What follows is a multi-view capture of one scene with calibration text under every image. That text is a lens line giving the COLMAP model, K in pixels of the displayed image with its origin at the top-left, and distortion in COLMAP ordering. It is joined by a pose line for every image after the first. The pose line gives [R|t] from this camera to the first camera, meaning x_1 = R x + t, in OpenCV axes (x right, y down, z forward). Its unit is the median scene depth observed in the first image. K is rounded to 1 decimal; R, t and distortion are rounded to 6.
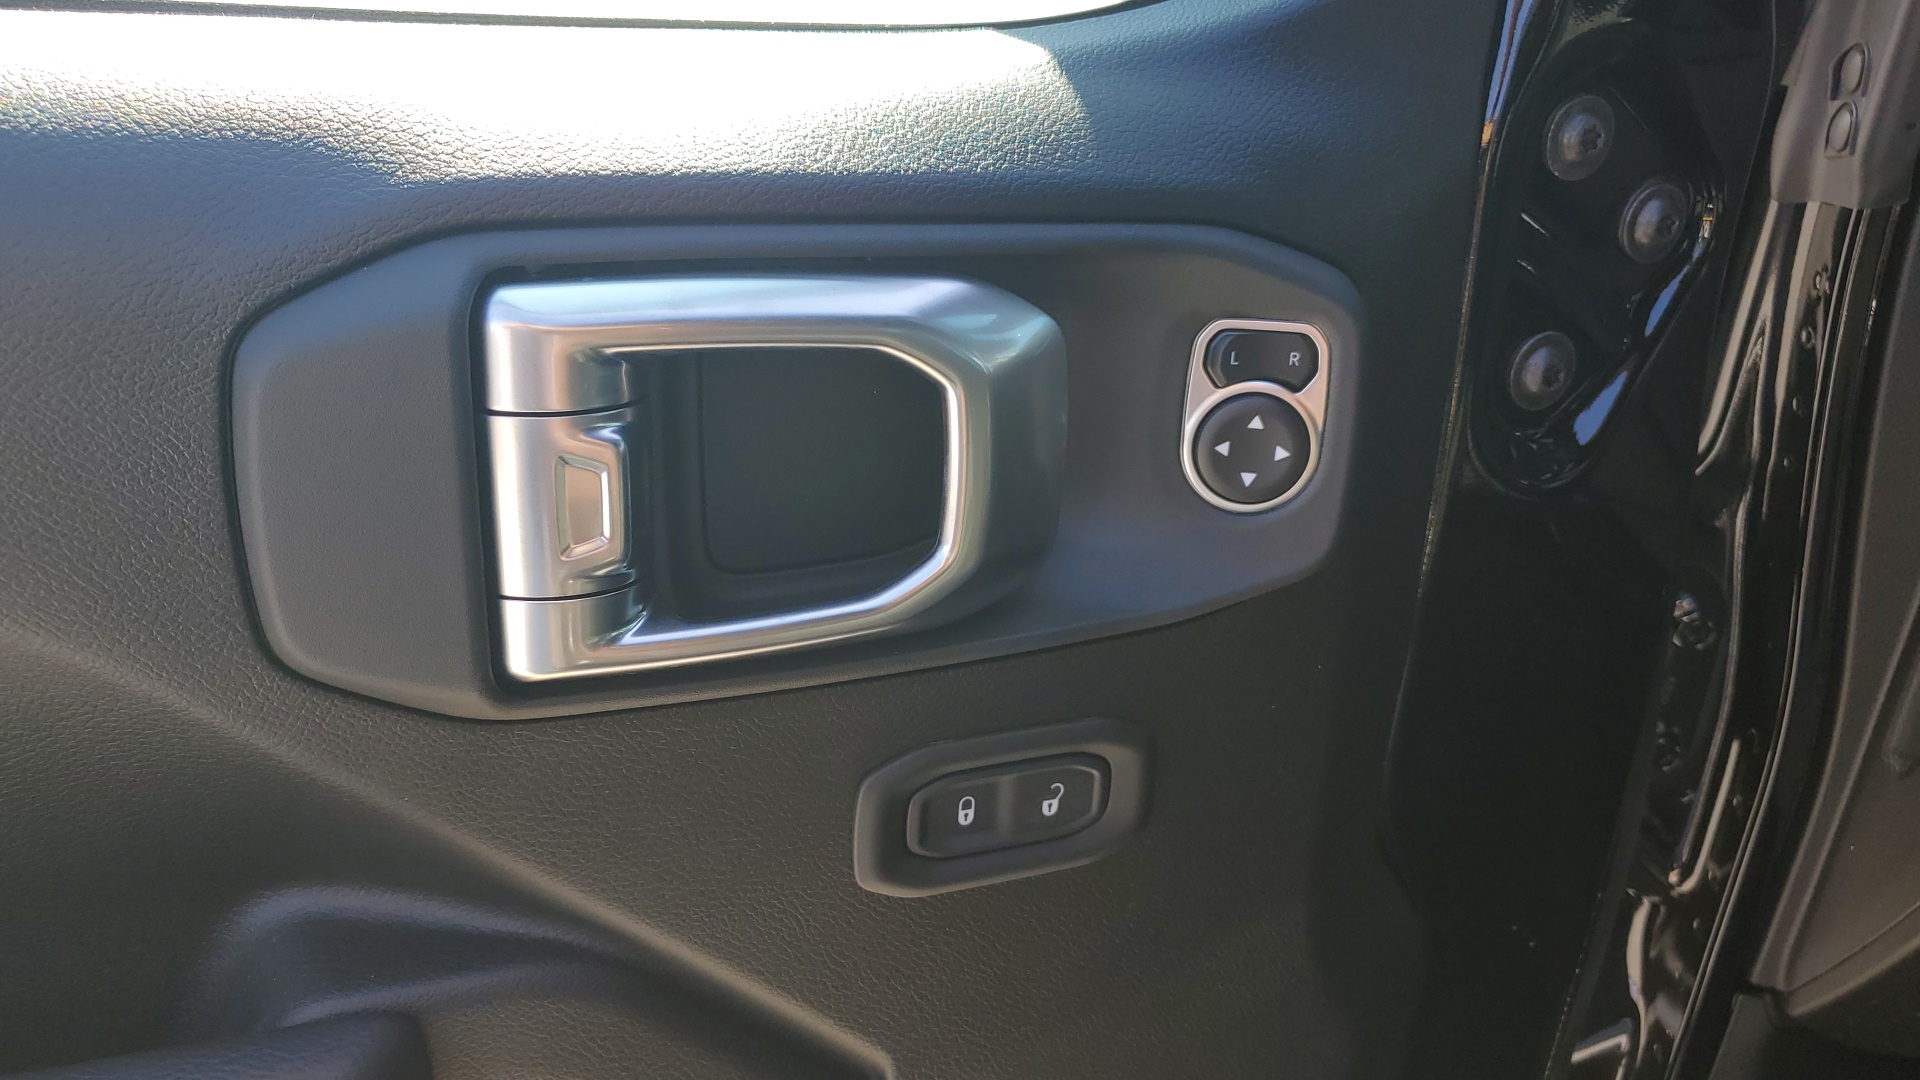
lens RADIAL K [[1411.5, 0, 1001.4], [0, 1411.5, 542.2], [0, 0, 1]] dist [0.023467, -0.002321]
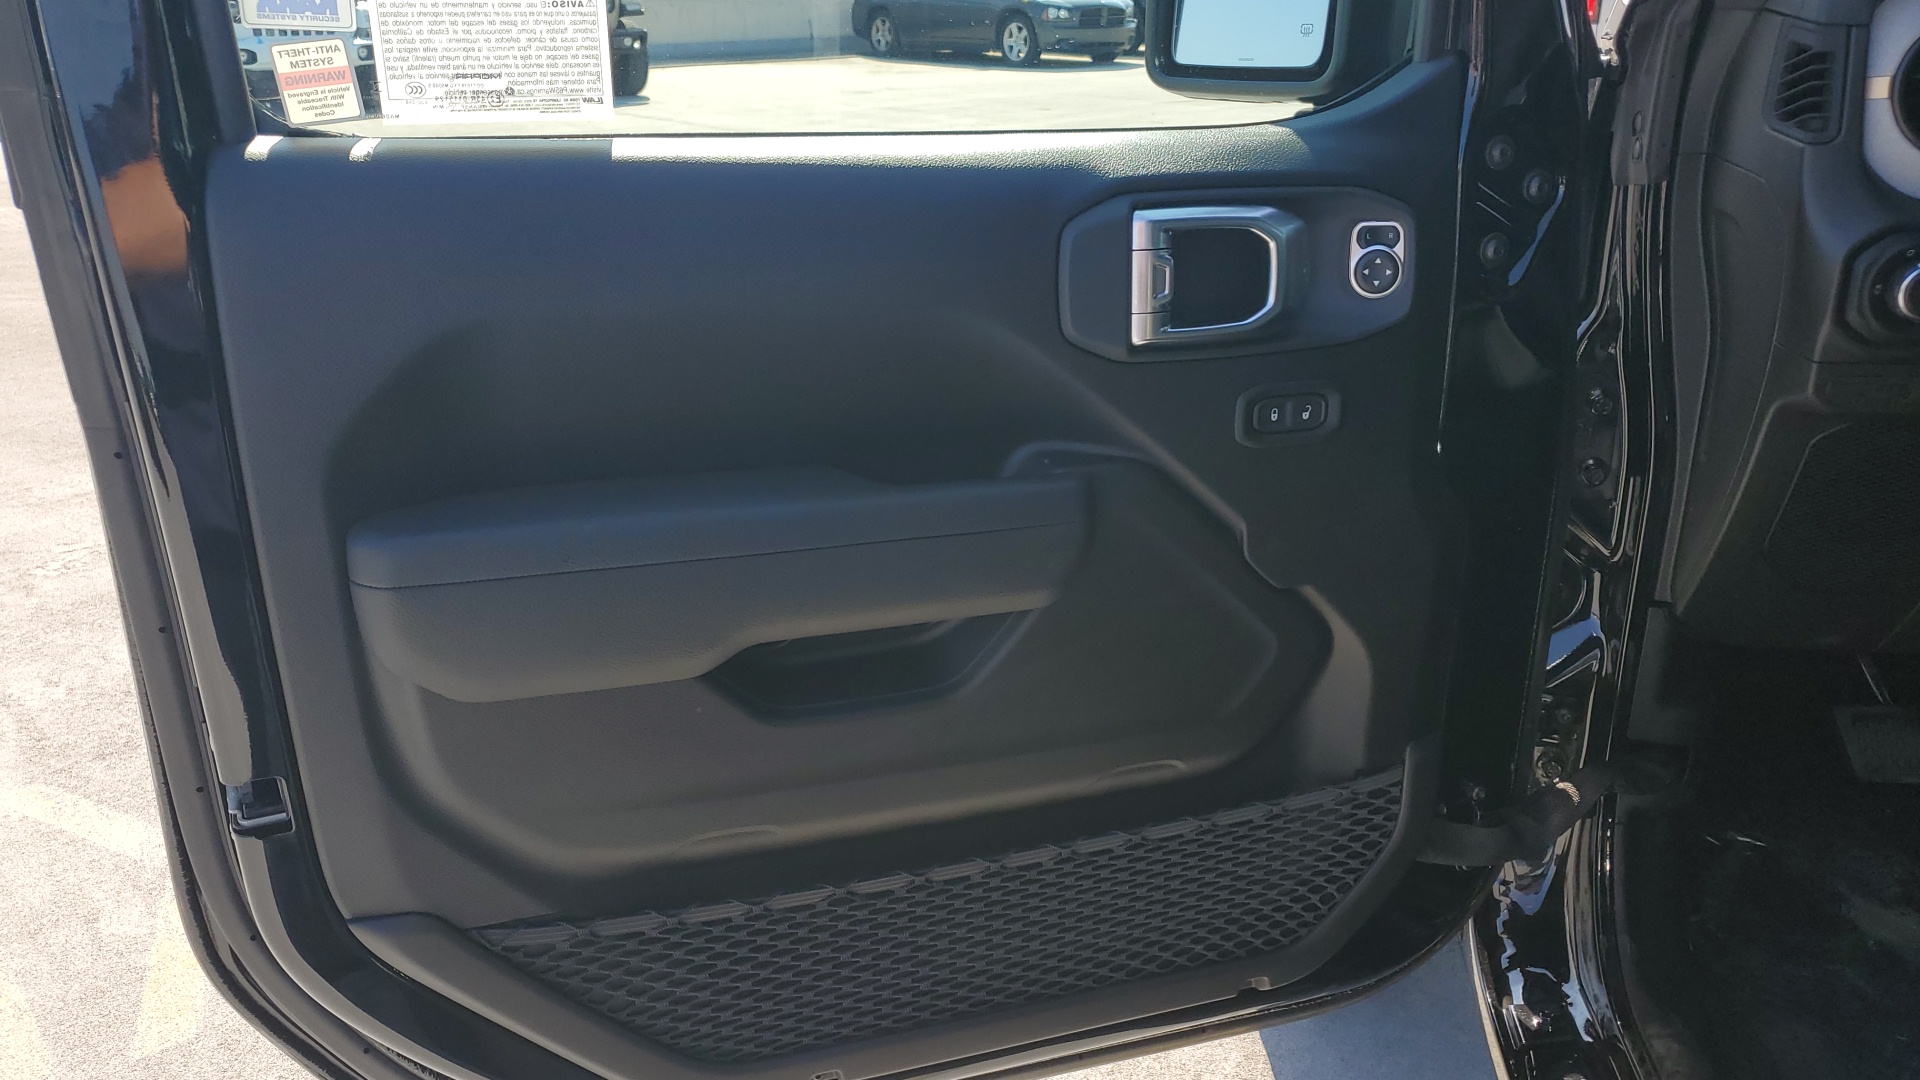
lens RADIAL K [[1503.5, 0, 960.0], [0, 1503.5, 540.0], [0, 0, 1]] dist [0.015698, 0.000386]
pose [[0.997236, -0.045246, -0.058930, -0.460818], [0.039162, 0.994157, -0.100592, 0.692607], [0.063137, 0.098006, 0.993181, -1.812228]]
